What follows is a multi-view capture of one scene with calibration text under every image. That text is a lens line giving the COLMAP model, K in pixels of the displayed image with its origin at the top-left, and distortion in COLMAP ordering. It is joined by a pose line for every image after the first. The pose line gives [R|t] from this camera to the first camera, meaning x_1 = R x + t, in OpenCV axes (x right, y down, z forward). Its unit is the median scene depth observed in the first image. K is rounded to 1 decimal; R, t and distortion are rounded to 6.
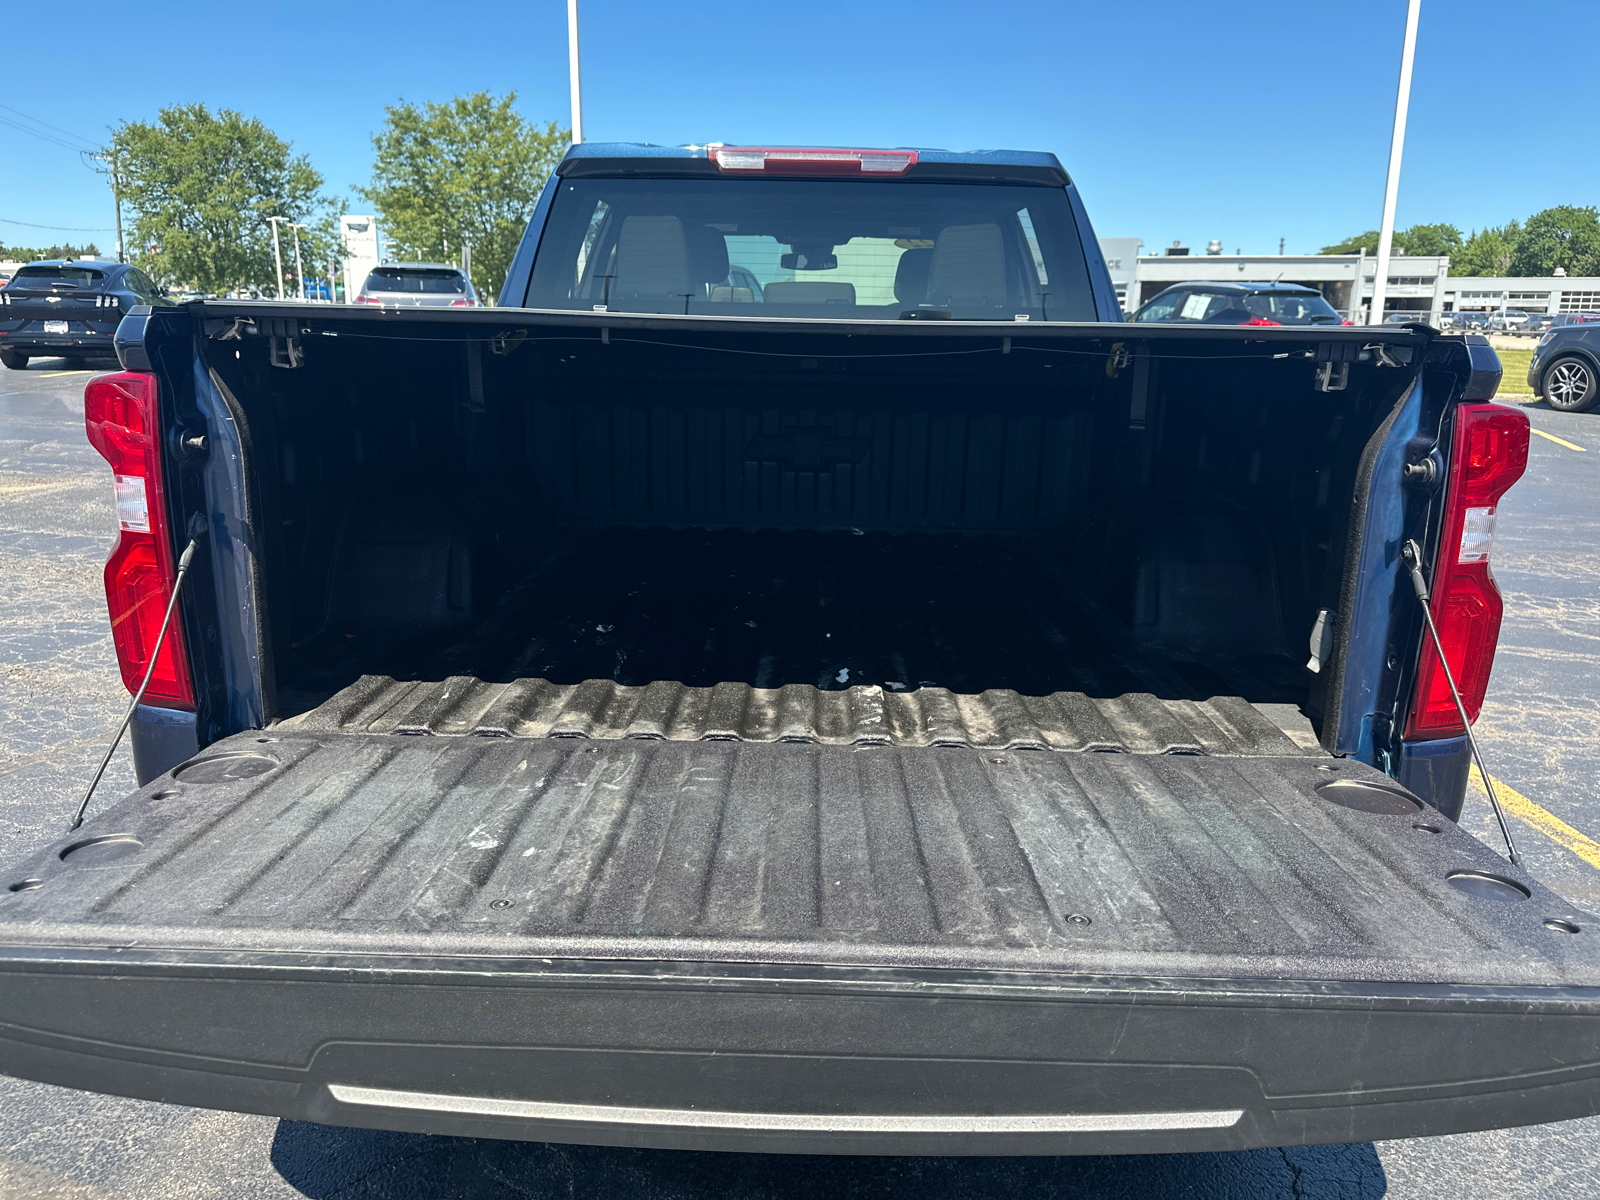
lens RADIAL K [[1140.4, 0, 796.4], [0, 1140.4, 591.4], [0, 0, 1]] dist [0.000198, -0.001132]
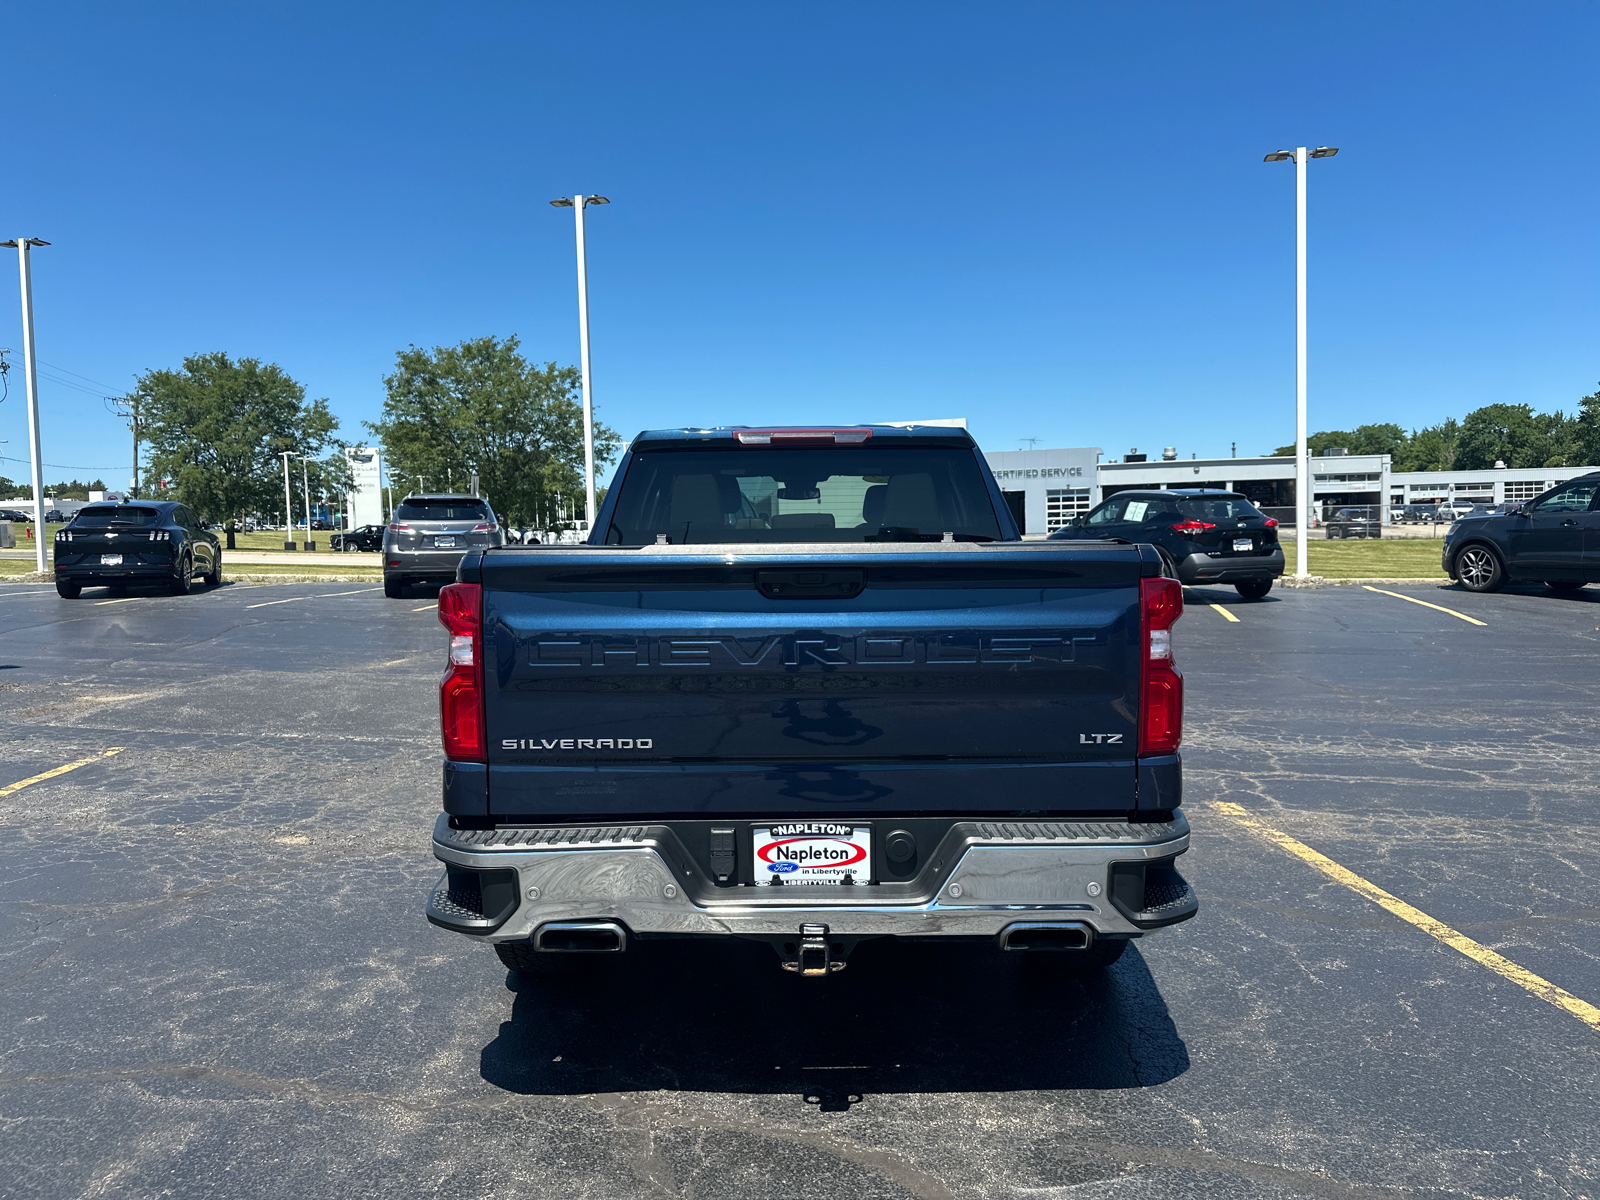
lens RADIAL K [[1115.6, 0, 795.3], [0, 1115.6, 600.4], [0, 0, 1]] dist [0.050183, -0.066226]
pose [[0.999439, -0.031314, 0.011919, -0.000833], [0.032889, 0.984787, -0.170623, 0.003542], [-0.006394, 0.170920, 0.985264, -0.017295]]
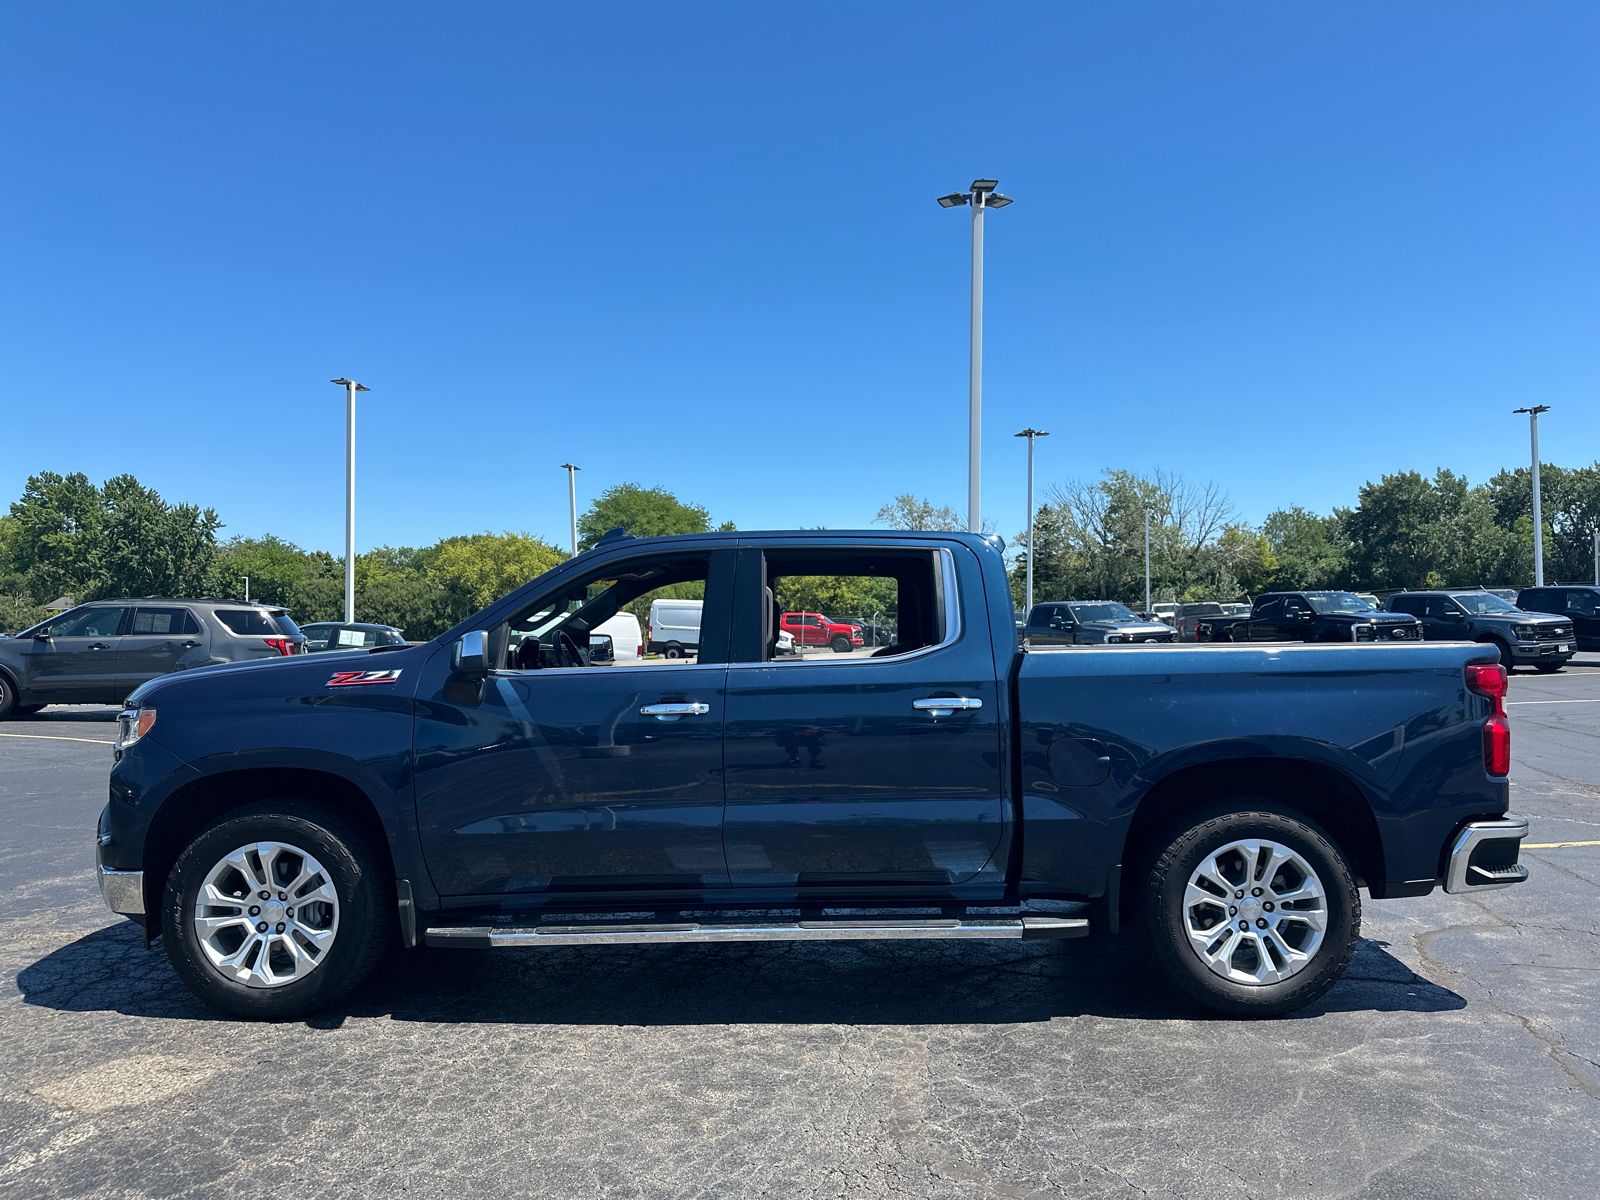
lens RADIAL K [[1115.9, 0, 813.6], [0, 1115.9, 602.4], [0, 0, 1]] dist [0.009079, -0.002427]
pose [[-0.015601, 0.017072, 0.999733, -0.085073], [0.234969, 0.971917, -0.012931, -0.018524], [-0.971878, 0.234705, -0.019174, 0.069711]]
